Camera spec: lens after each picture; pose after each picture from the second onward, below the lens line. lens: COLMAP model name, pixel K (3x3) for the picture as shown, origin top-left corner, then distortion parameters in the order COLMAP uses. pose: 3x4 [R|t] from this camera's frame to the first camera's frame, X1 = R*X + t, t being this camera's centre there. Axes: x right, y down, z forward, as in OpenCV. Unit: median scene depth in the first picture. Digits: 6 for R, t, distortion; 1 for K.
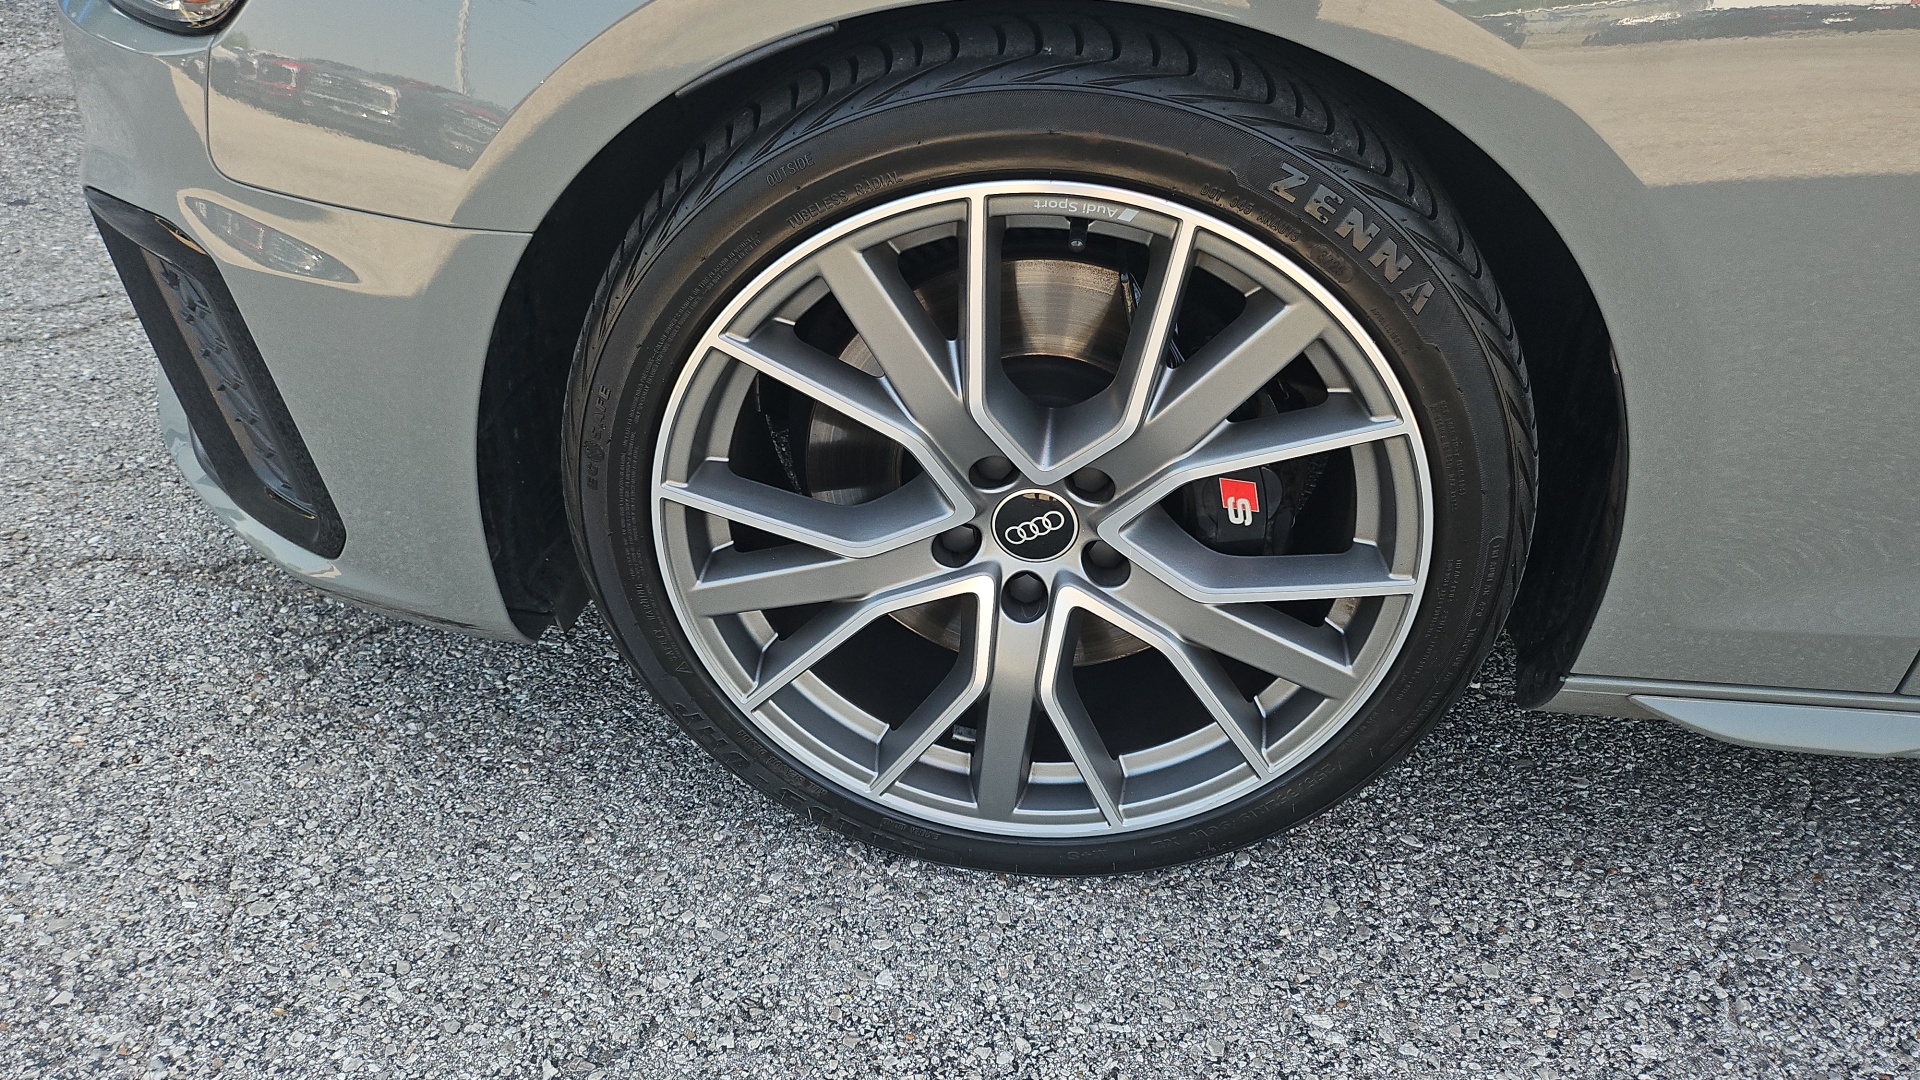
lens RADIAL K [[1368.7, 0, 956.9], [0, 1368.7, 532.1], [0, 0, 1]] dist [0.059174, -0.071611]
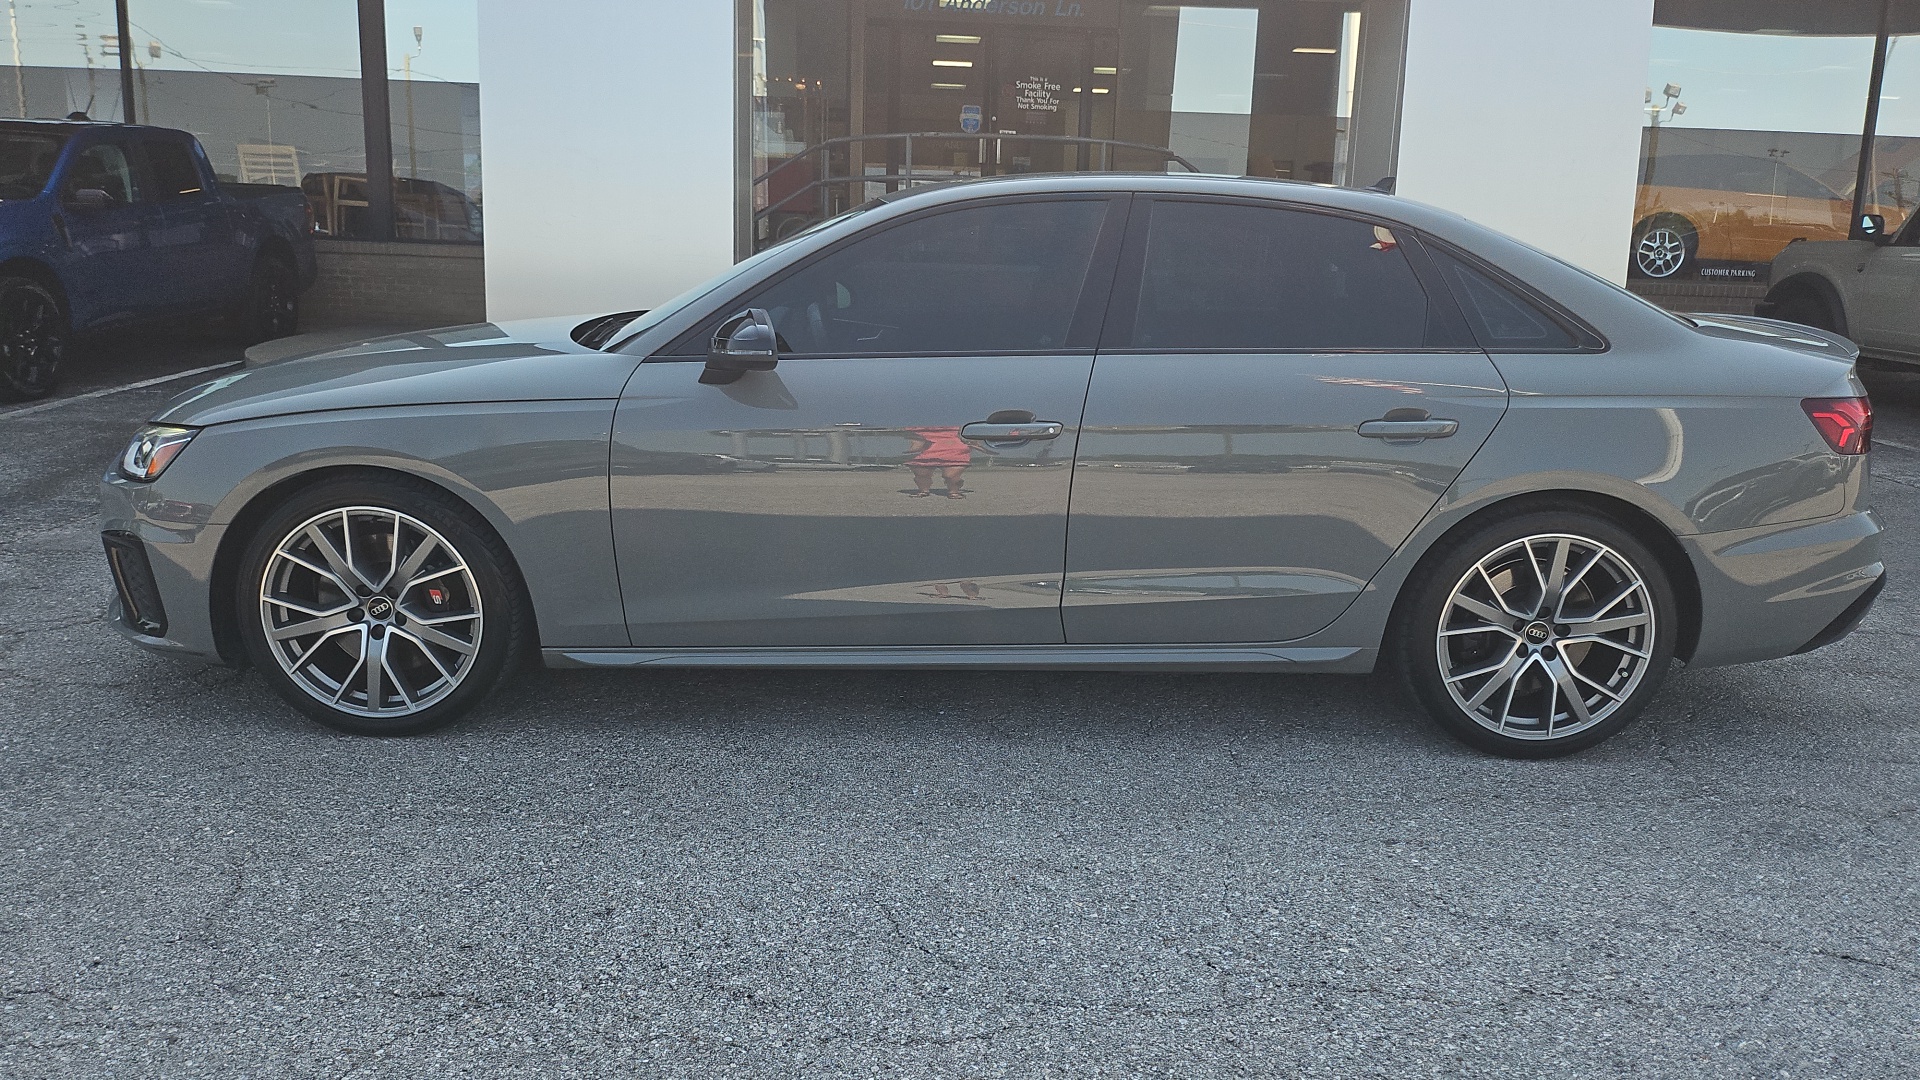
lens RADIAL K [[1368.7, 0, 956.9], [0, 1368.7, 532.1], [0, 0, 1]] dist [0.059174, -0.071611]
pose [[0.996290, -0.028547, 0.081189, 1.235121], [0.054293, 0.940448, -0.335573, 1.063755], [-0.066775, 0.338735, 0.938509, -2.424405]]
